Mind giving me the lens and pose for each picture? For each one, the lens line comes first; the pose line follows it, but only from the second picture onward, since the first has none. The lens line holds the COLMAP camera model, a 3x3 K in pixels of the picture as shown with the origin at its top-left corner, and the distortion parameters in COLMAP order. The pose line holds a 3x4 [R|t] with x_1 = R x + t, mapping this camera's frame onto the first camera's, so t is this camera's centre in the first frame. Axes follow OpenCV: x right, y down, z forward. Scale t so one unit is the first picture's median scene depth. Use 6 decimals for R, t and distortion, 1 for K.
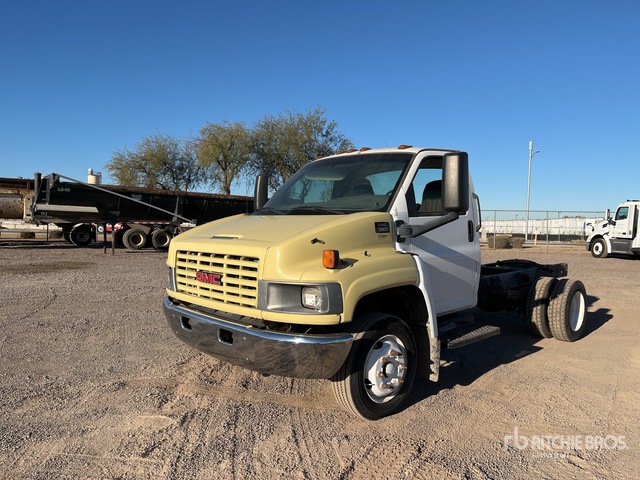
lens RADIAL K [[492.9, 0, 320.0], [0, 492.9, 240.0], [0, 0, 1]] dist [0.007964, 0.001866]
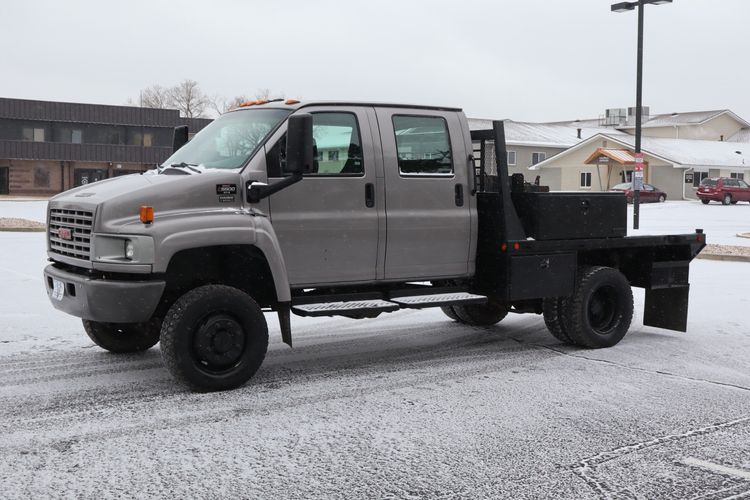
lens RADIAL K [[988.9, 0, 375.0], [0, 988.9, 250.0], [0, 0, 1]] dist [0.010452, 0.019939]
pose [[0.981263, 0.028328, -0.190579, 0.813378], [-0.024639, 0.999461, 0.021699, 0.050755], [0.191091, -0.016597, 0.981432, -0.917376]]
